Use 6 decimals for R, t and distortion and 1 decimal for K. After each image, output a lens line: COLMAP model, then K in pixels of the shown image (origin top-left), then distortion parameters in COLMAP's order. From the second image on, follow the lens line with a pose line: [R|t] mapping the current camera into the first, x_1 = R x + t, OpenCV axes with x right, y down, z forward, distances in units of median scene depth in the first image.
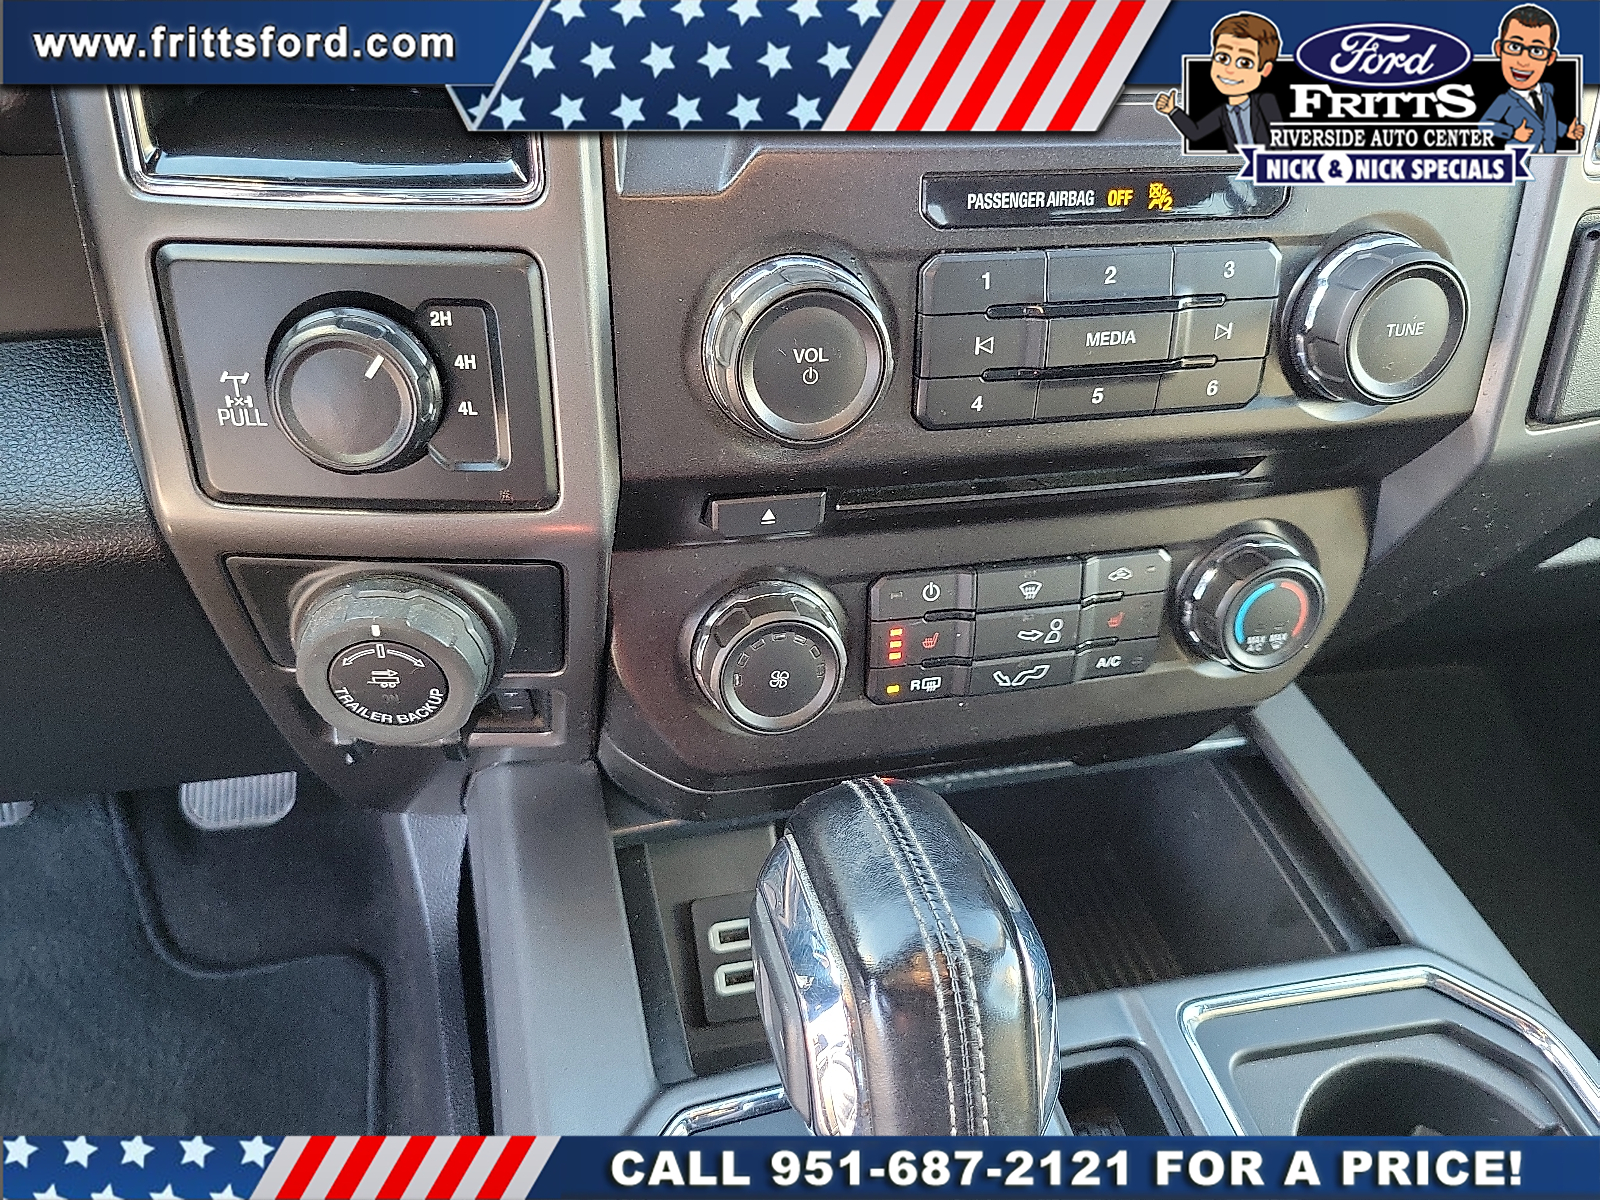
lens RADIAL K [[1230.6, 0, 781.5], [0, 1230.6, 624.1], [0, 0, 1]] dist [0.025229, -0.004468]
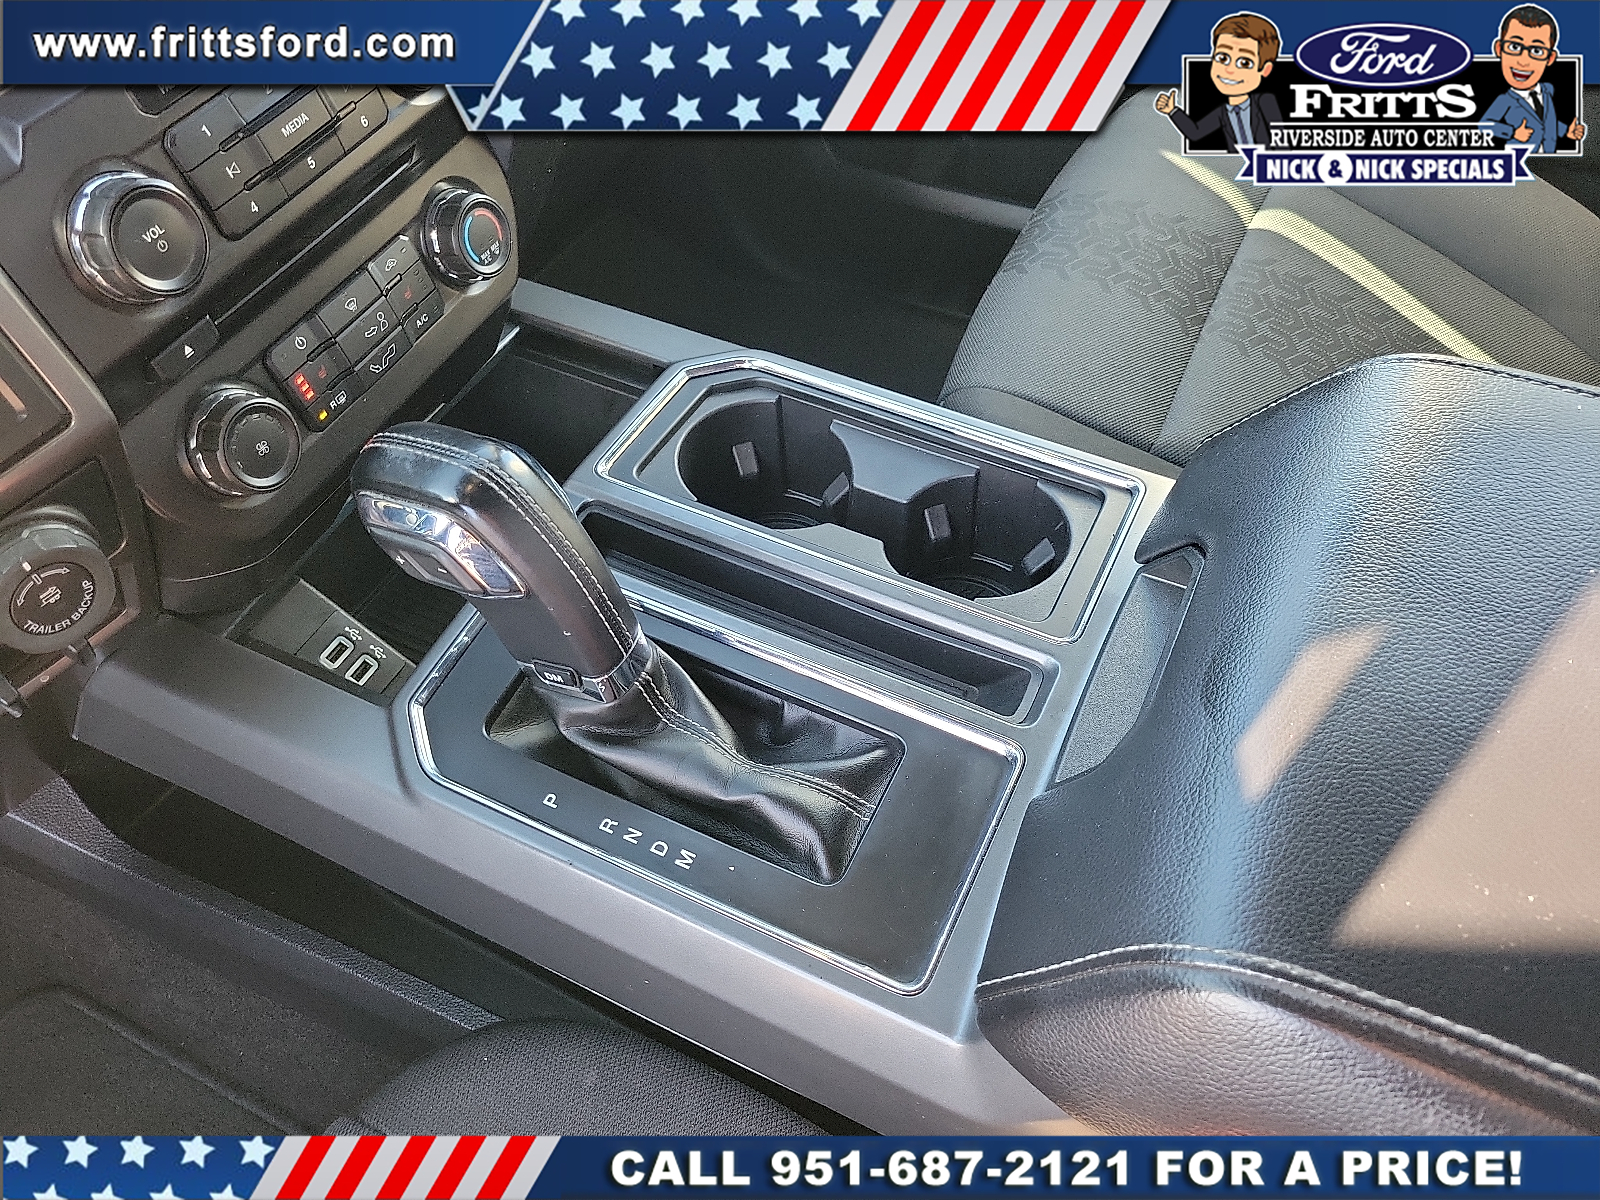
lens RADIAL K [[1230.6, 0, 781.5], [0, 1230.6, 624.1], [0, 0, 1]] dist [0.025229, -0.004468]
pose [[0.647187, -0.653792, 0.392051, -0.310023], [0.553364, 0.756627, 0.348287, 0.032265], [-0.524344, -0.008460, 0.851465, -0.560746]]
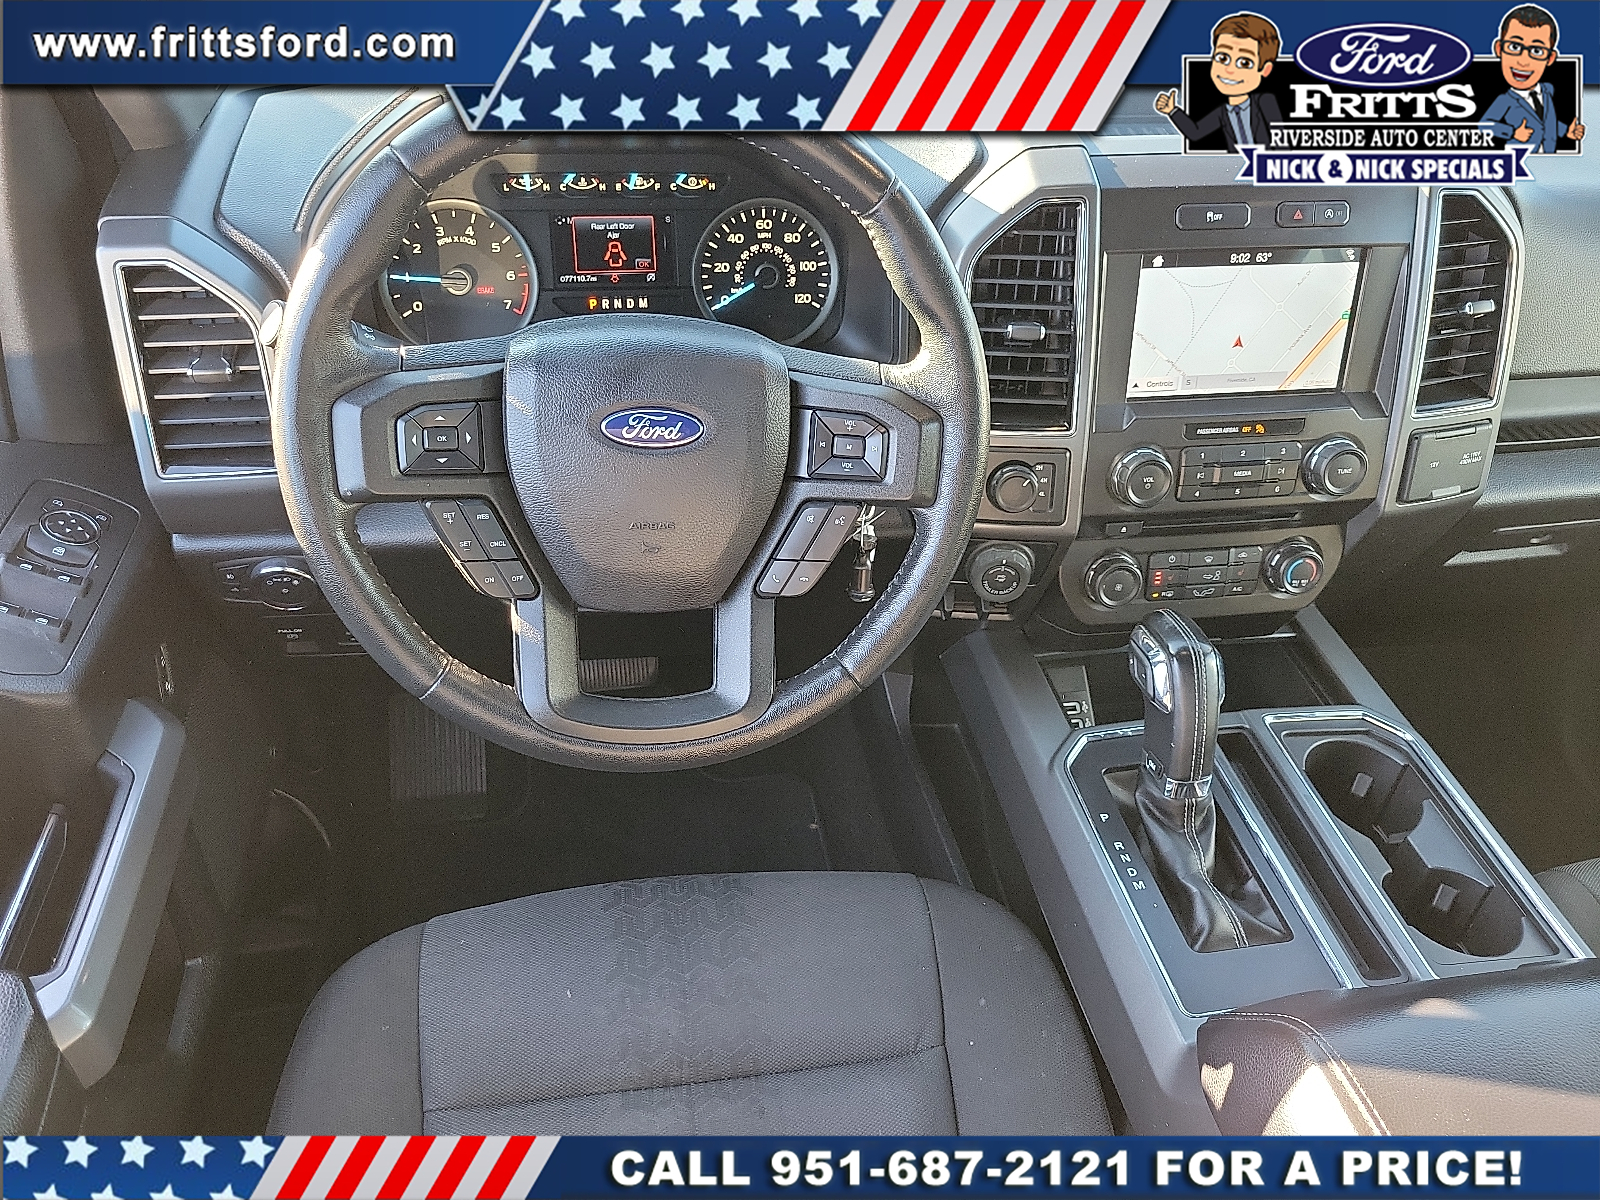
lens RADIAL K [[1230.6, 0, 781.5], [0, 1230.6, 624.1], [0, 0, 1]] dist [0.025229, -0.004468]
pose [[0.996677, 0.028402, -0.076341, -0.549558], [-0.030342, 0.999242, -0.024369, 0.219260], [0.075591, 0.026604, 0.996784, -1.861661]]
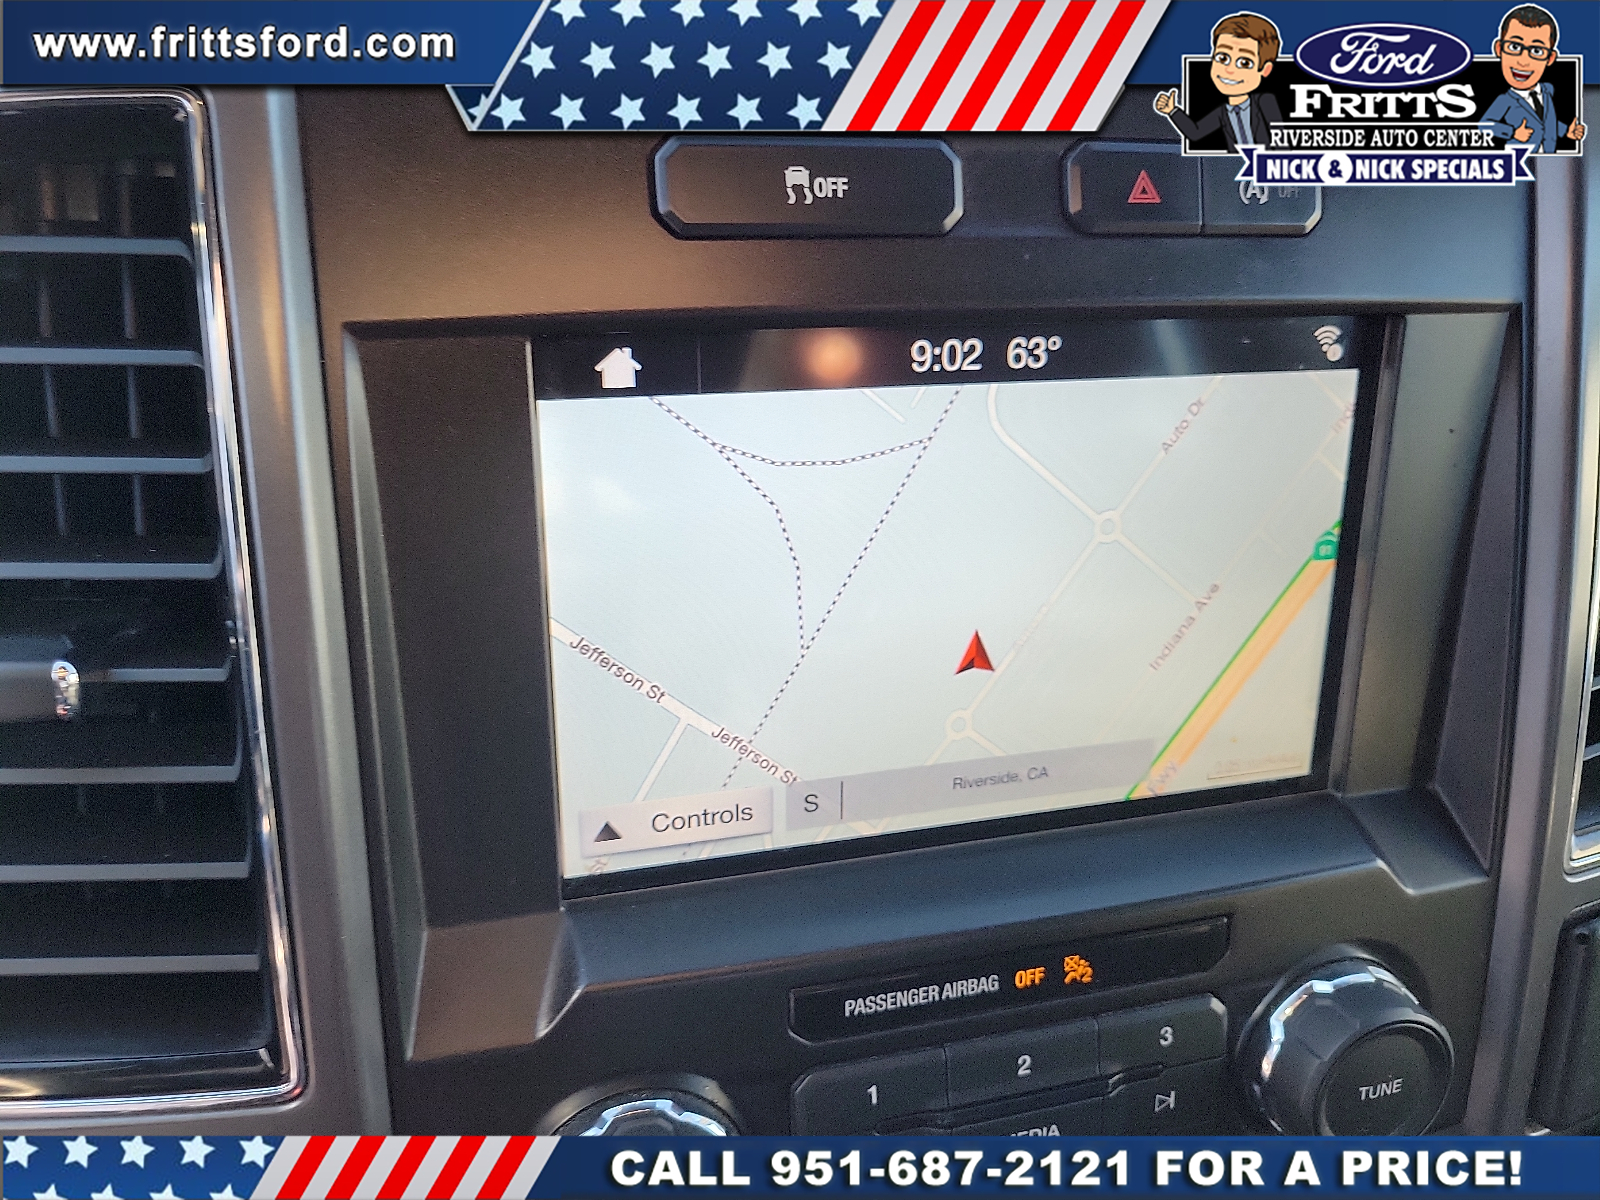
lens RADIAL K [[1230.6, 0, 781.5], [0, 1230.6, 624.1], [0, 0, 1]] dist [0.025229, -0.004468]
pose [[0.999341, -0.019209, 0.030788, 0.073095], [0.023461, 0.989252, -0.144324, -0.396988], [-0.027685, 0.144952, 0.989051, 0.125569]]
